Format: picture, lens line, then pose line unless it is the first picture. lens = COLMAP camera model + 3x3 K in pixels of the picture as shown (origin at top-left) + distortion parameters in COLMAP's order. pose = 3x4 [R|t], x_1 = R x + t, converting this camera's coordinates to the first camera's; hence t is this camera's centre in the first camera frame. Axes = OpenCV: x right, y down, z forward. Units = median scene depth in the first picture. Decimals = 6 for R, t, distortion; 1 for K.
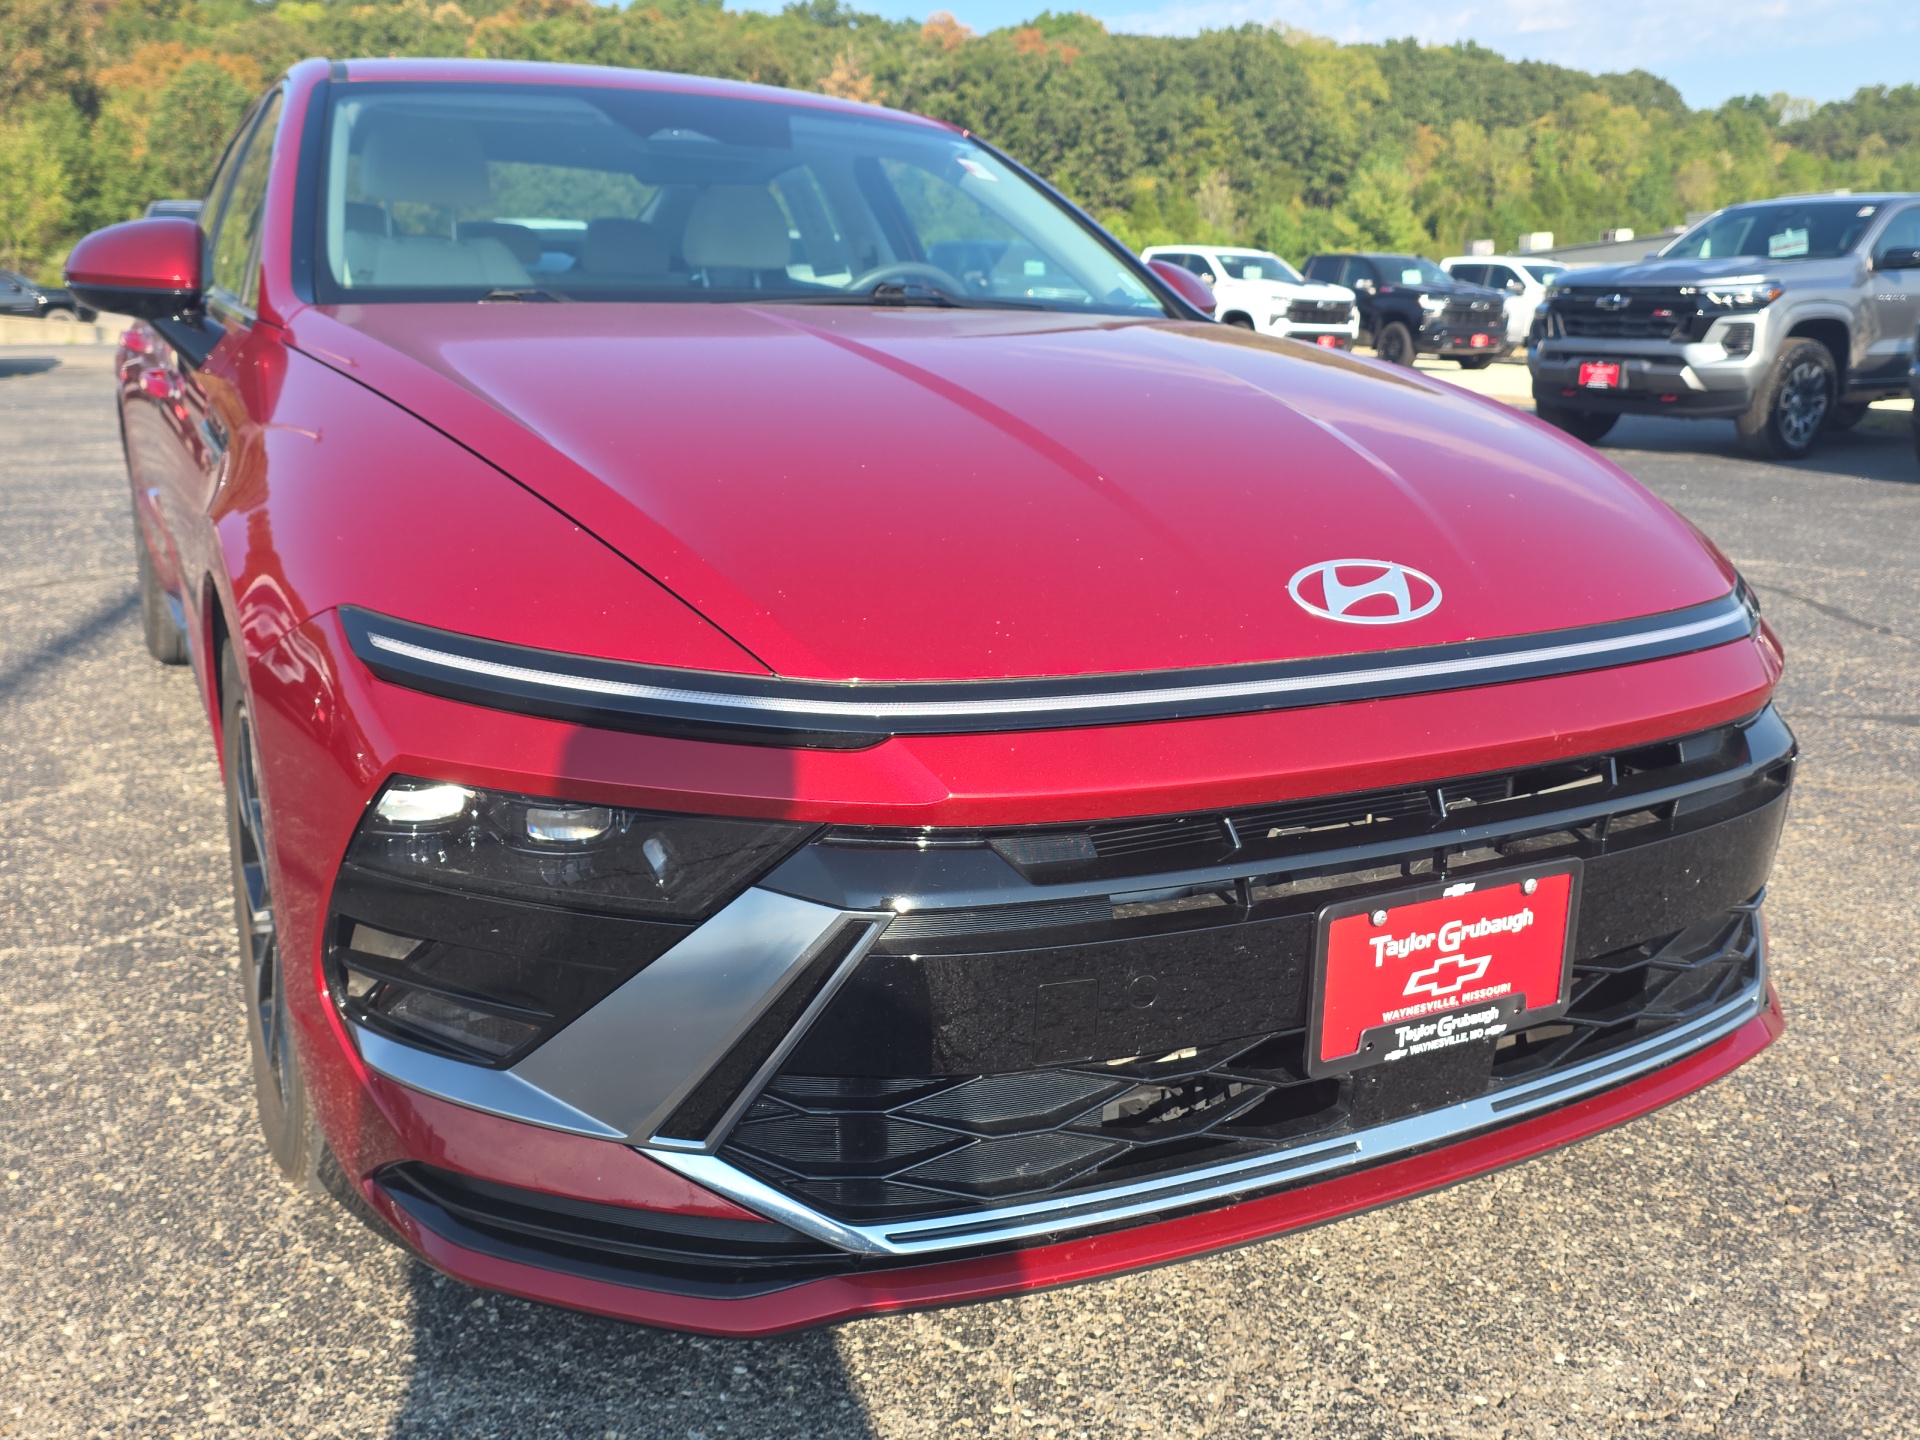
lens RADIAL K [[1577.3, 0, 970.3], [0, 1577.3, 722.9], [0, 0, 1]] dist [0.101552, -0.119573]
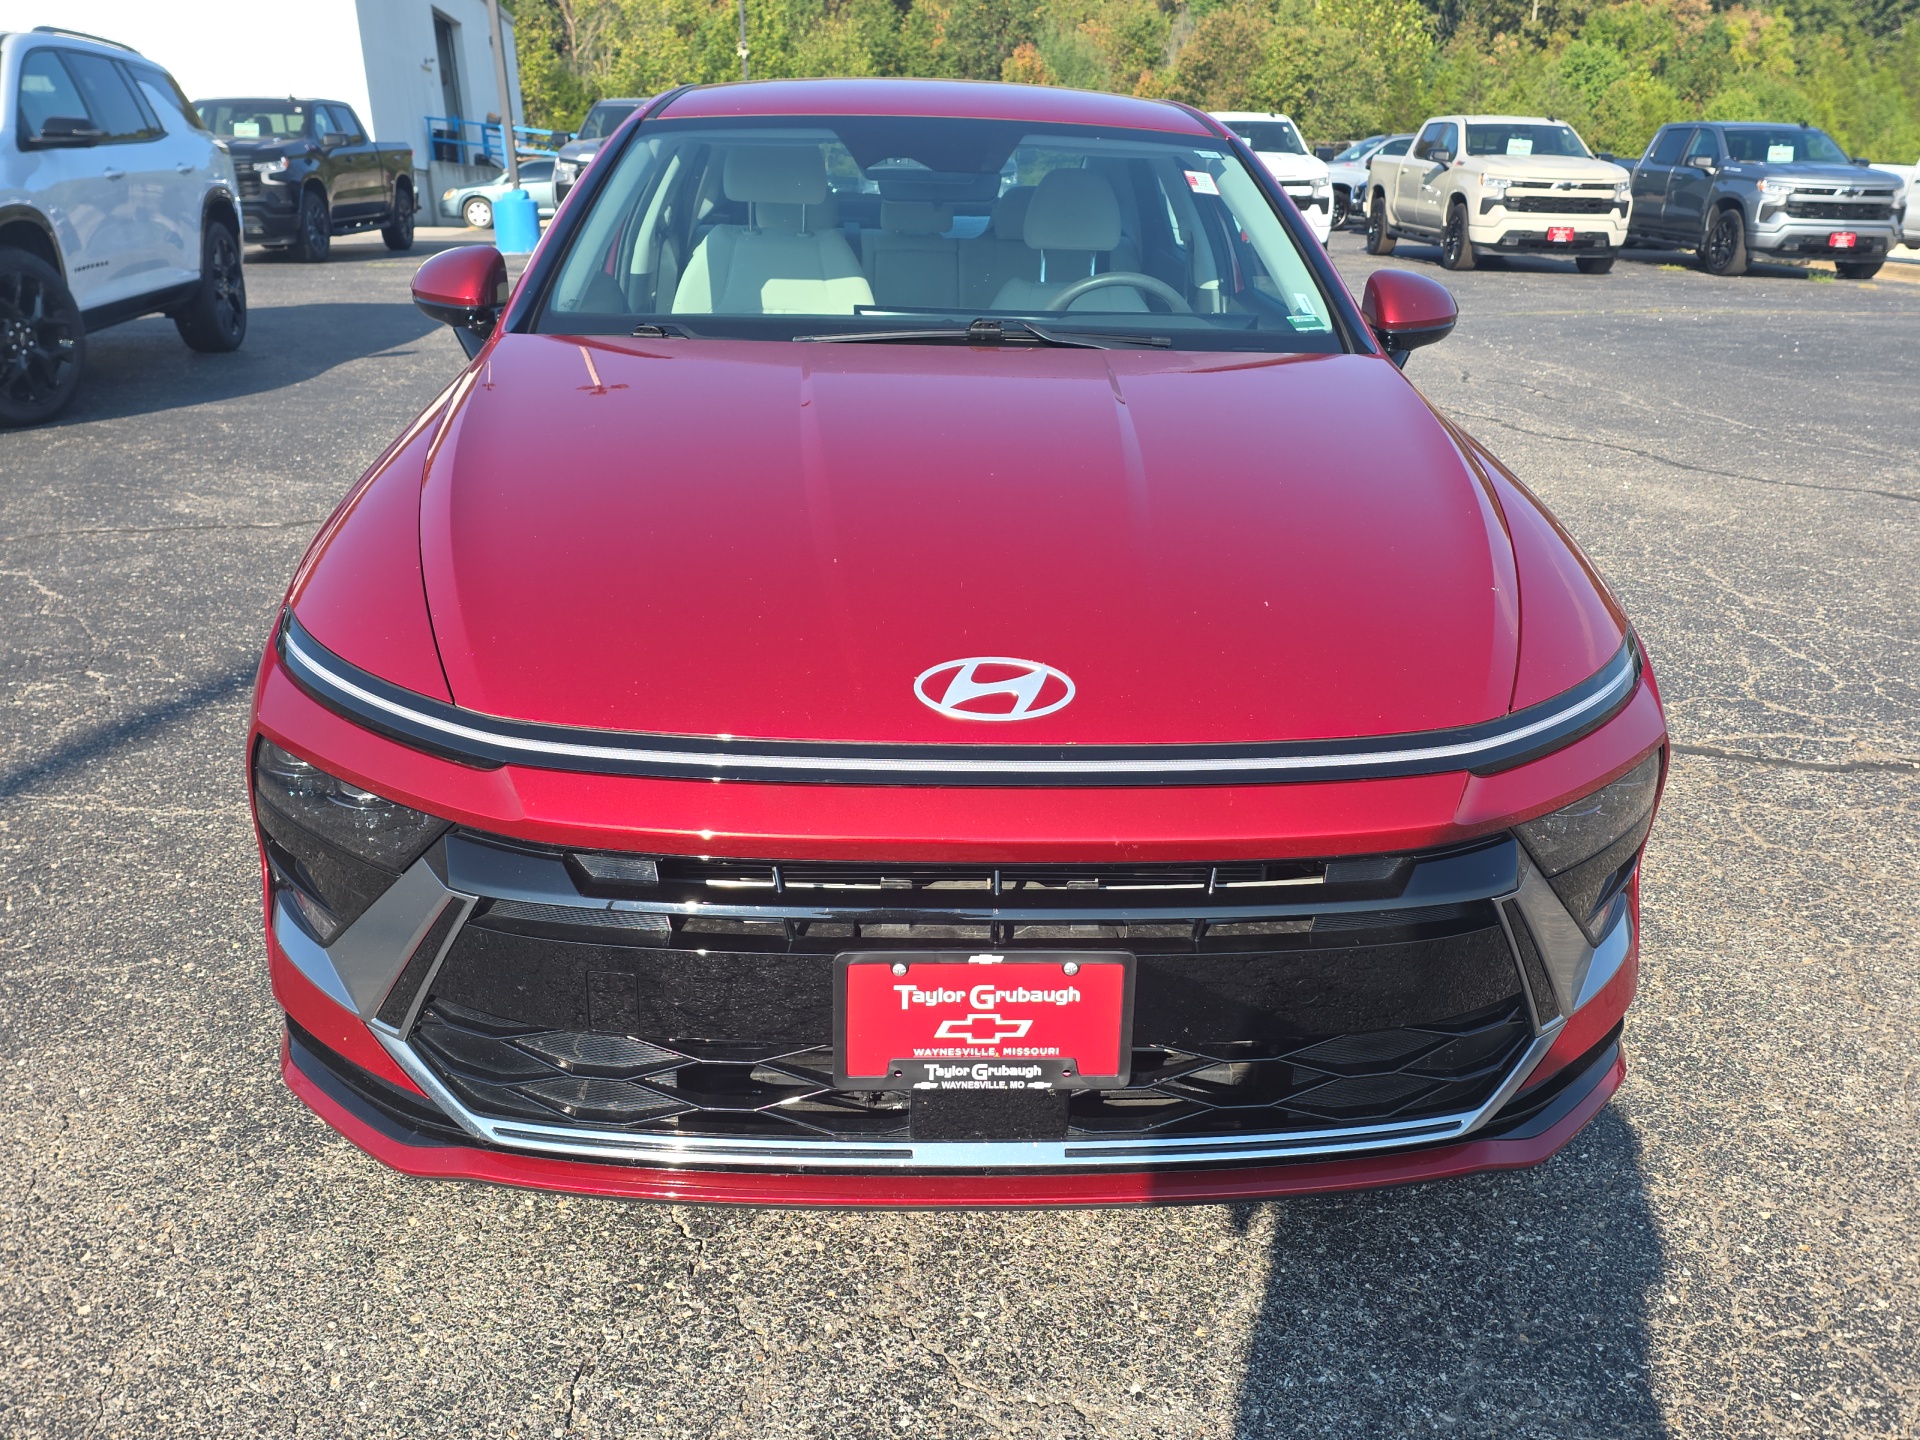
lens RADIAL K [[1559.3, 0, 960.0], [0, 1559.3, 720.0], [0, 0, 1]] dist [0.185396, -0.322657]
pose [[0.902577, 0.143605, -0.405873, 0.100356], [-0.115222, 0.988914, 0.093665, -0.023810], [0.414824, -0.037775, 0.909117, -0.005613]]
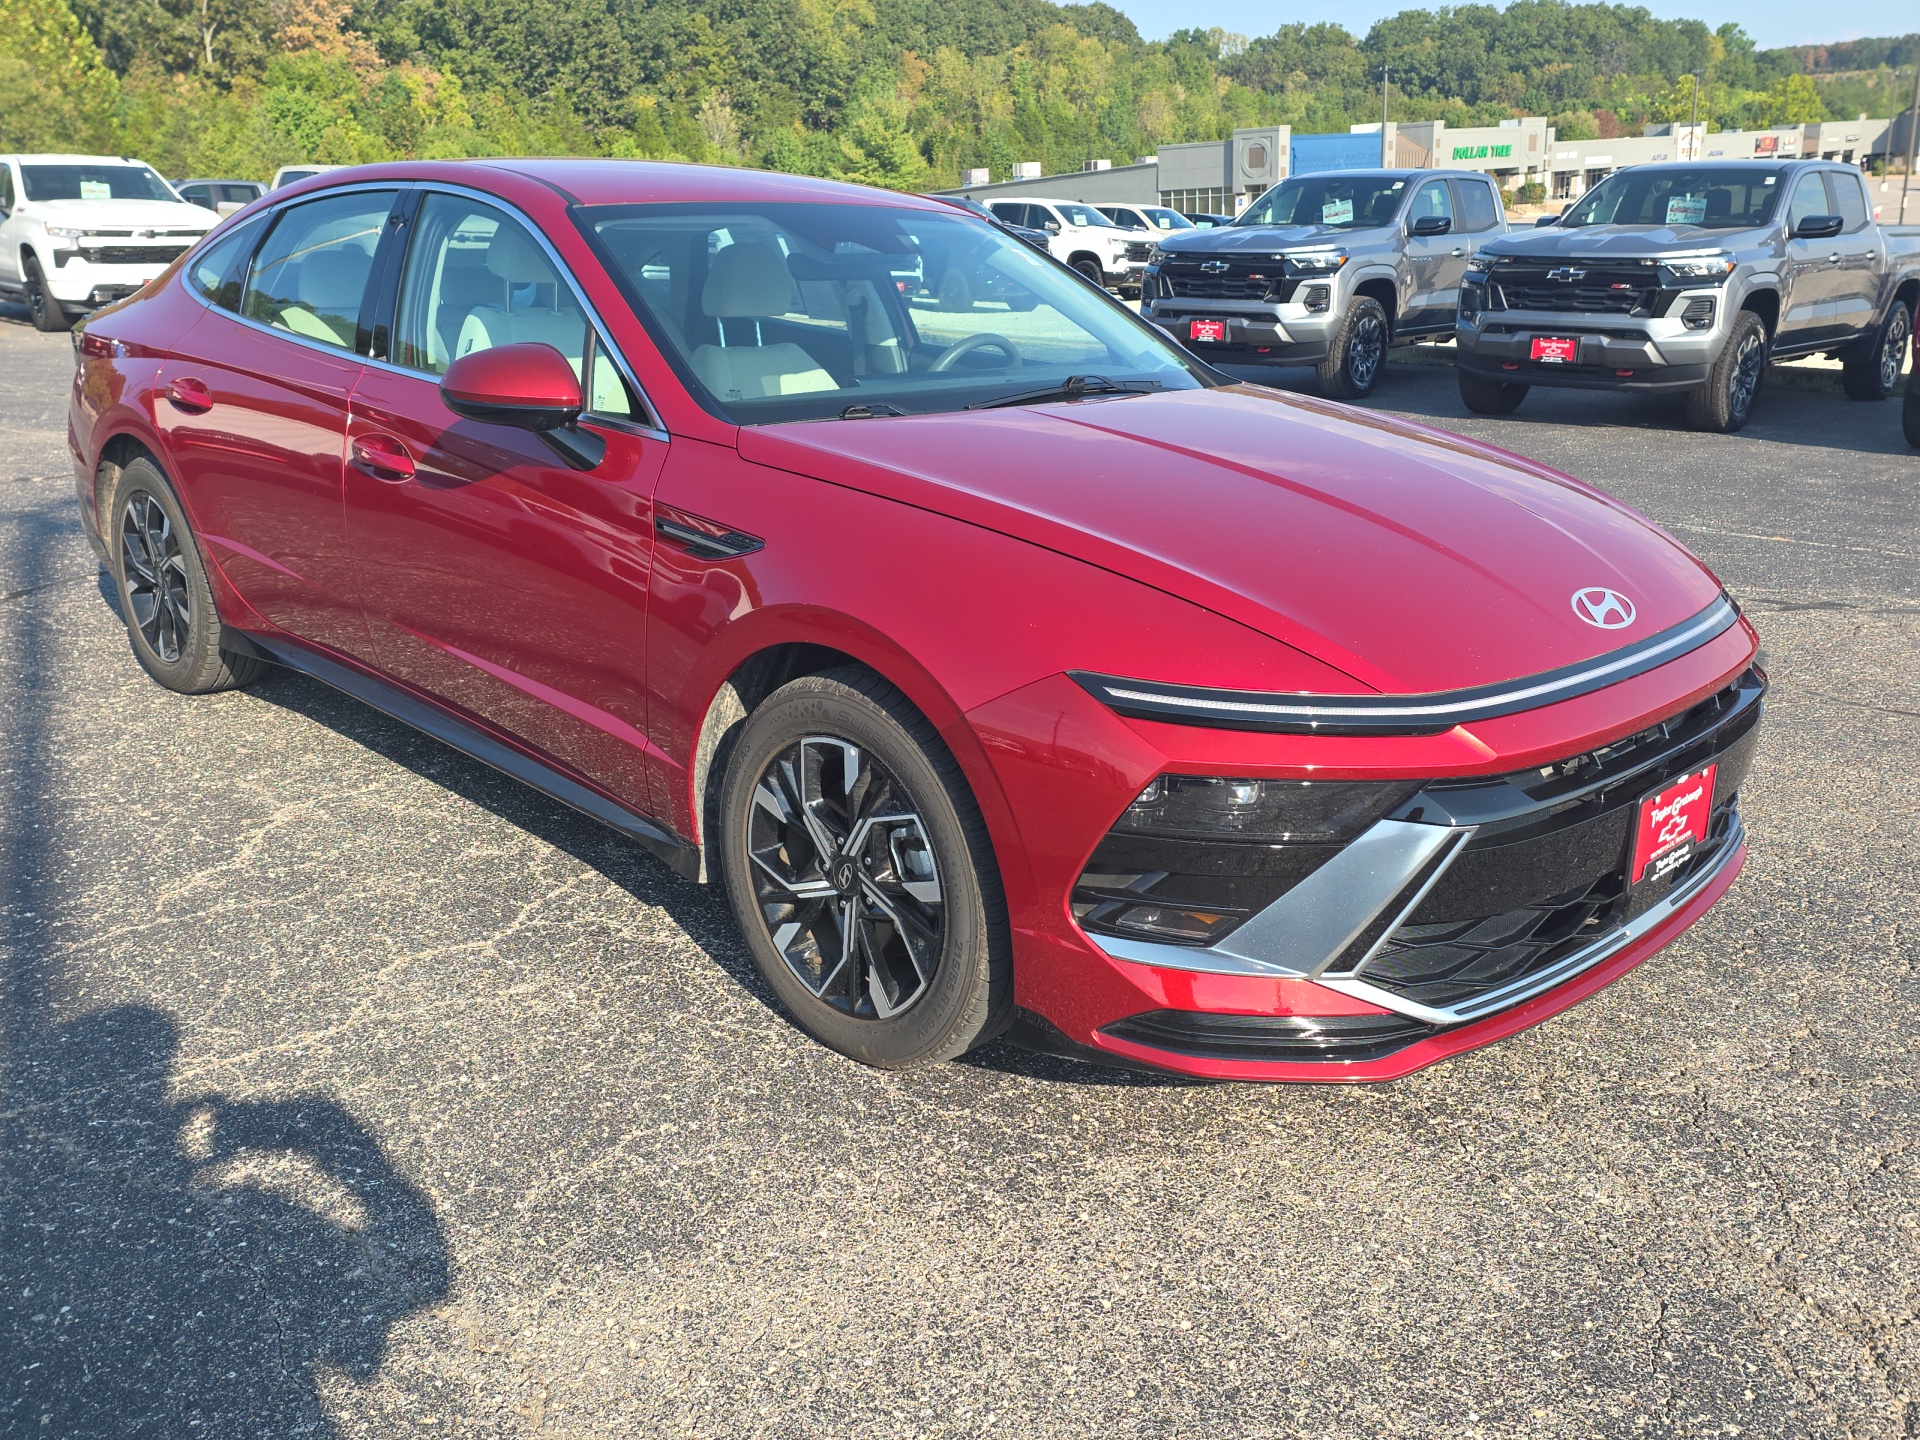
lens RADIAL K [[1577.3, 0, 970.3], [0, 1577.3, 722.9], [0, 0, 1]] dist [0.101552, -0.119573]
pose [[0.954672, -0.093469, 0.282605, -0.127117], [0.080201, 0.995079, 0.058186, -0.016464], [-0.286653, -0.032884, 0.957470, -0.061620]]
